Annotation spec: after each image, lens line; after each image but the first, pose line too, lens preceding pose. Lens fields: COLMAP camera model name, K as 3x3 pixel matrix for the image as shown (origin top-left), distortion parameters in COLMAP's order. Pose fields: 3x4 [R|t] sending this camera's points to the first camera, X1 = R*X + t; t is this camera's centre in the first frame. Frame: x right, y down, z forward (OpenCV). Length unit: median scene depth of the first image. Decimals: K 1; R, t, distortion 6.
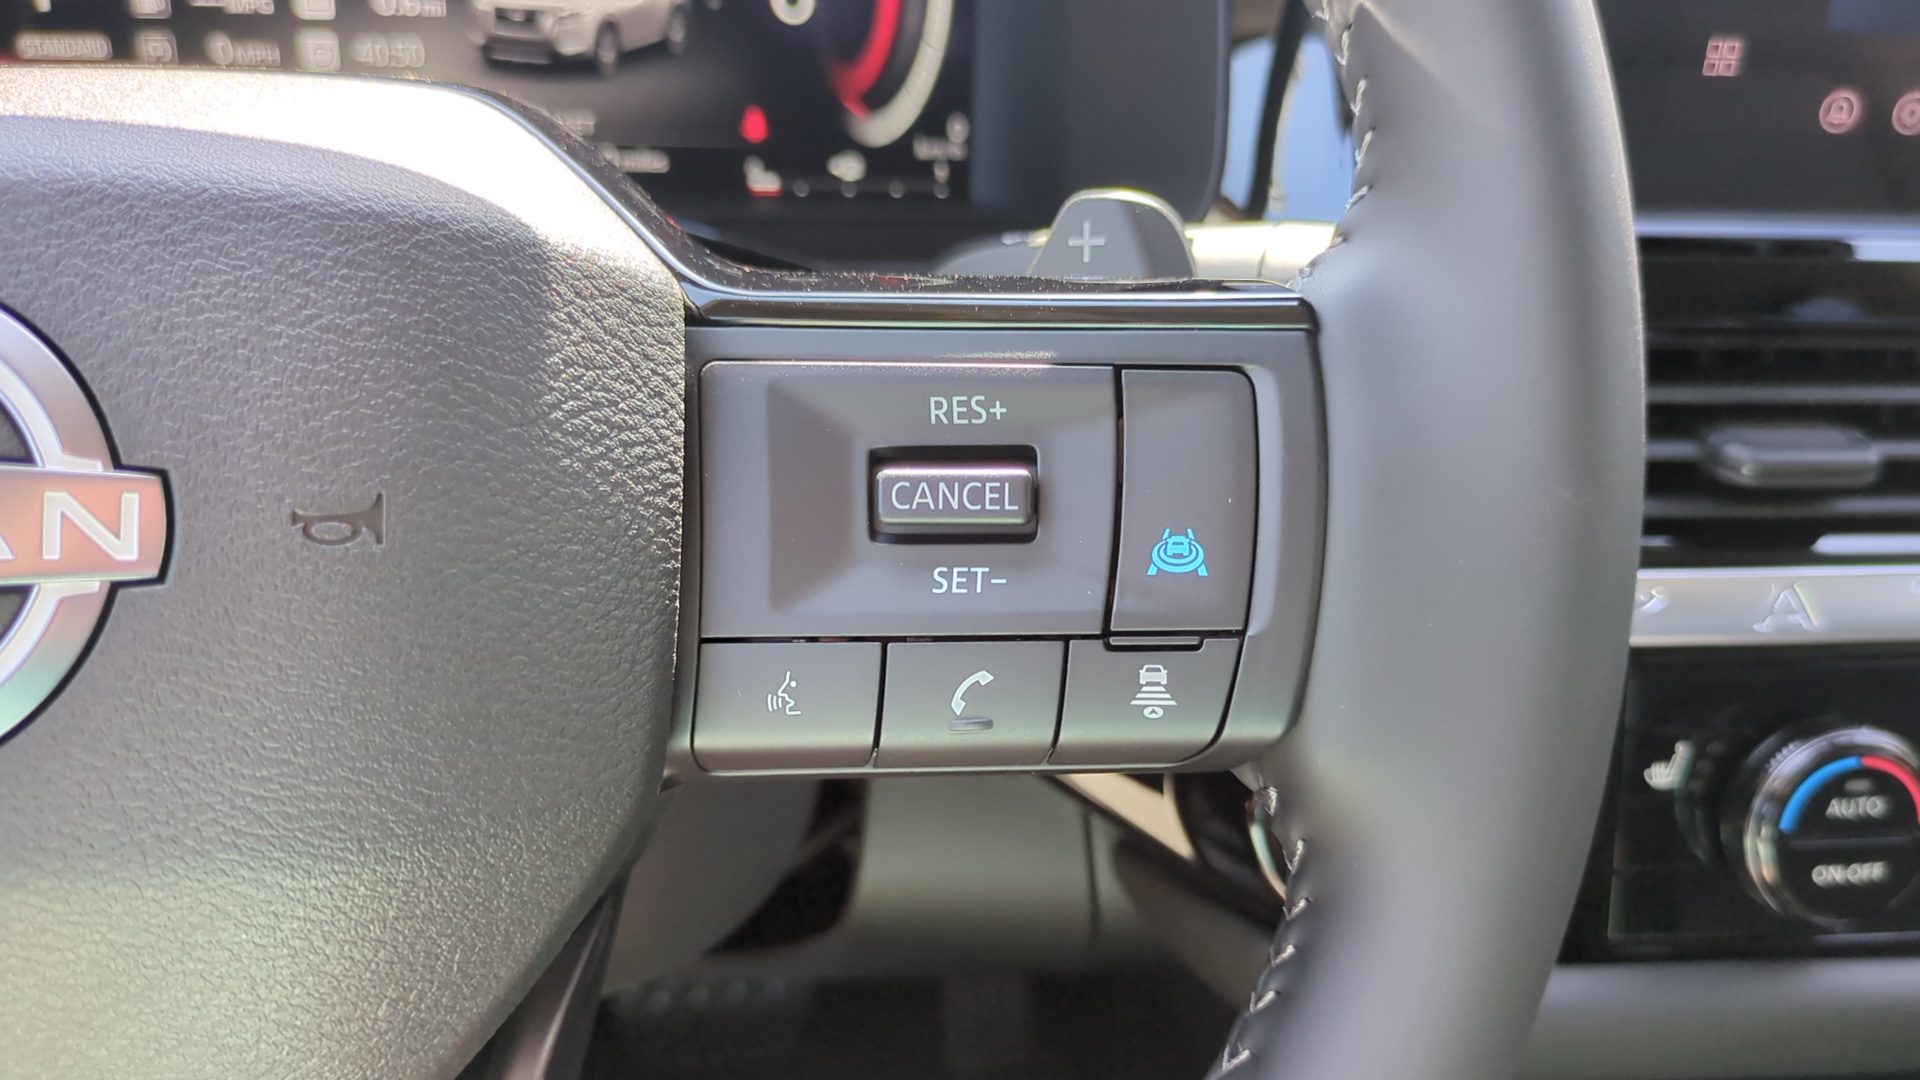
lens RADIAL K [[1659.4, 0, 952.1], [0, 1659.4, 512.4], [0, 0, 1]] dist [0.071214, -0.160840]
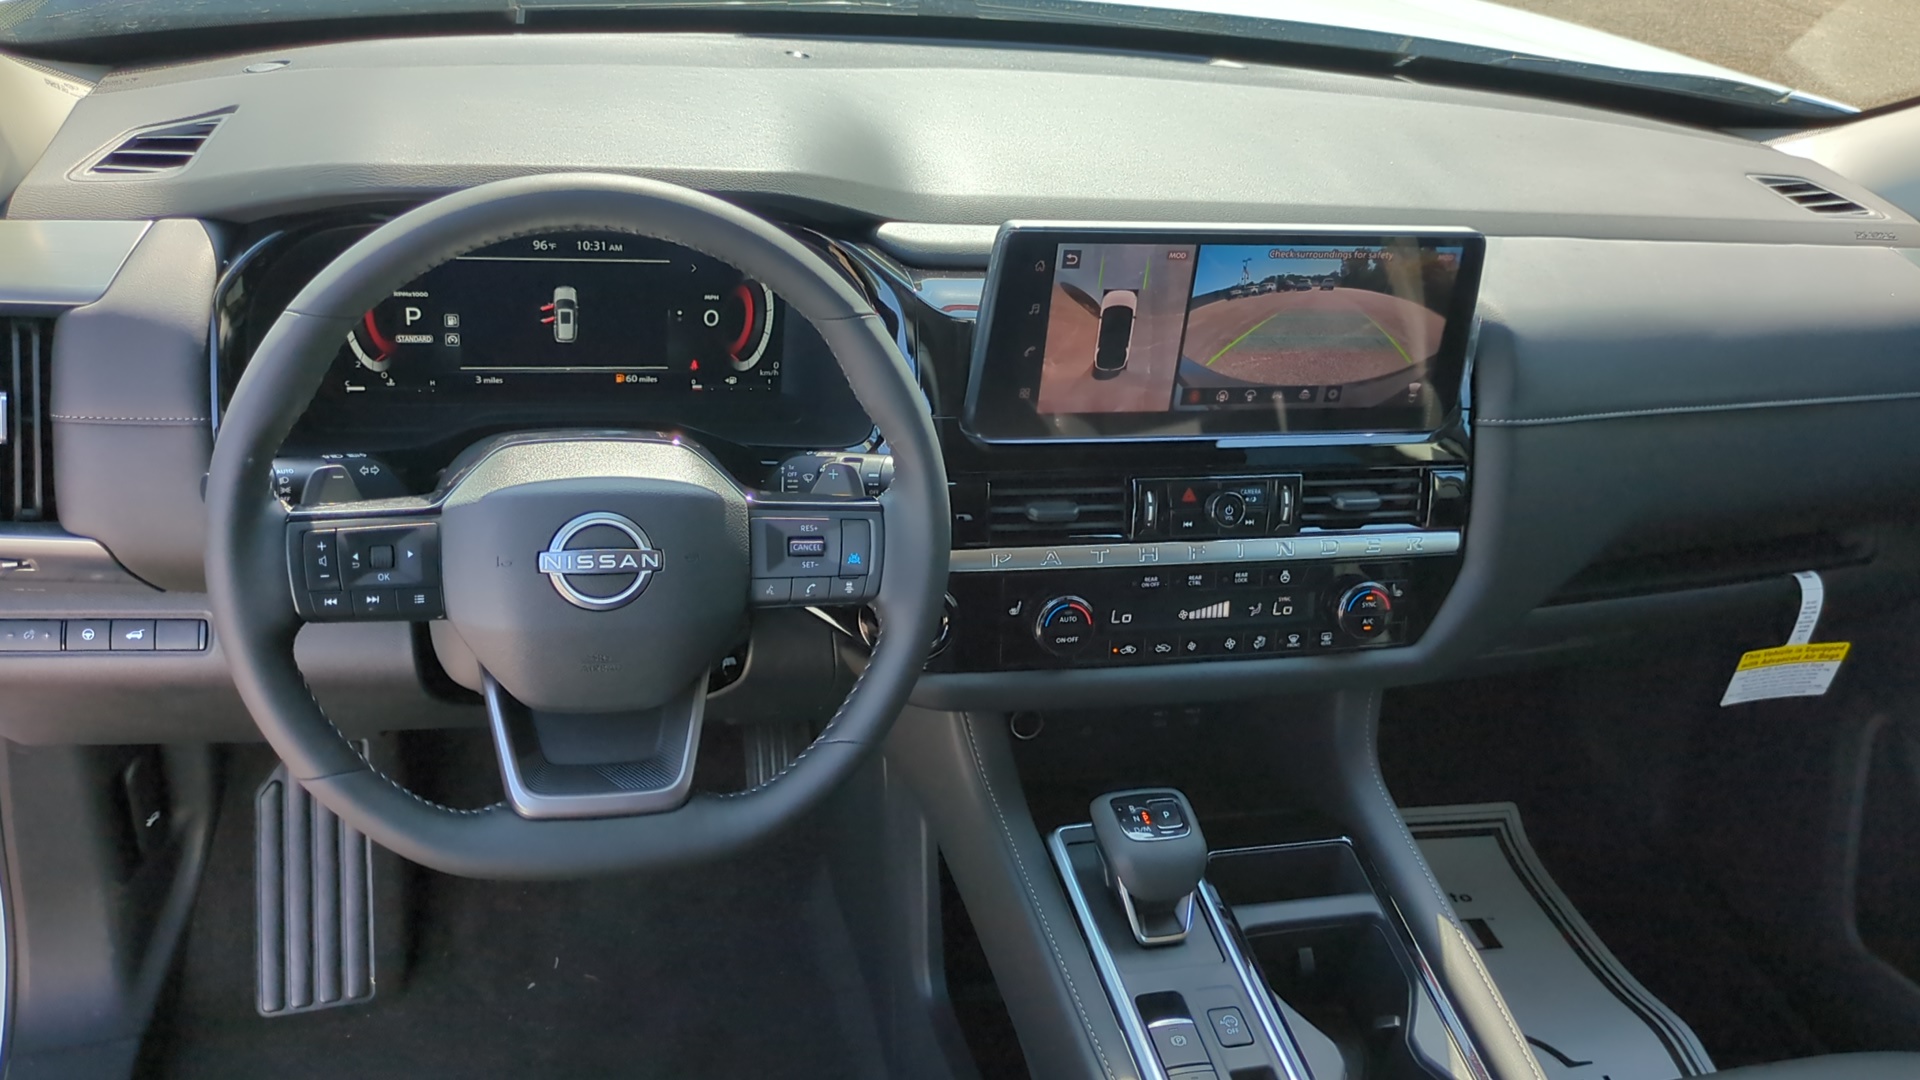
lens RADIAL K [[1659.4, 0, 952.1], [0, 1659.4, 512.4], [0, 0, 1]] dist [0.071214, -0.160840]
pose [[0.986355, -0.012883, 0.164128, -0.361555], [0.003575, 0.998374, 0.056882, -0.371321], [-0.164594, -0.055519, 0.984798, -3.674705]]
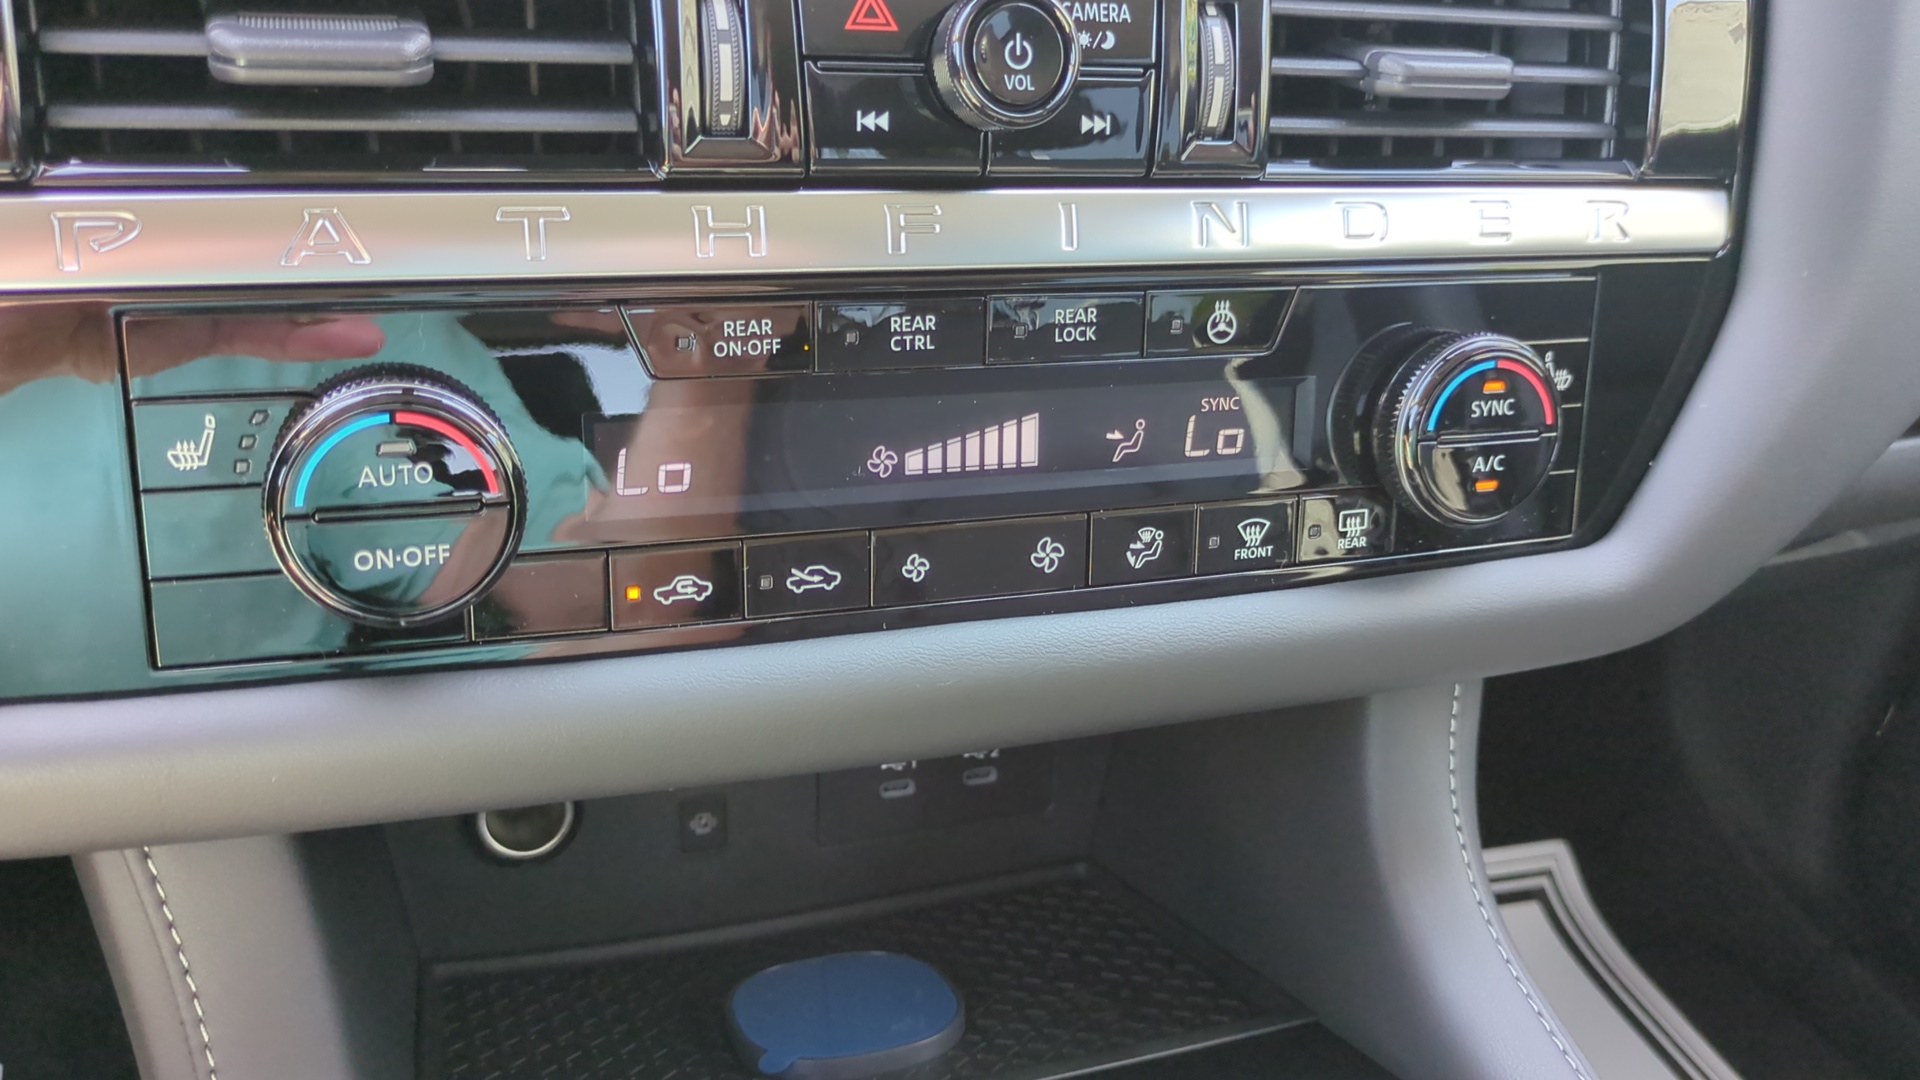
lens RADIAL K [[1659.4, 0, 952.1], [0, 1659.4, 512.4], [0, 0, 1]] dist [0.071214, -0.160840]
pose [[0.968821, -0.056257, 0.241290, 1.036863], [0.041184, 0.996898, 0.067067, 0.257623], [-0.244314, -0.055039, 0.968133, 0.227257]]
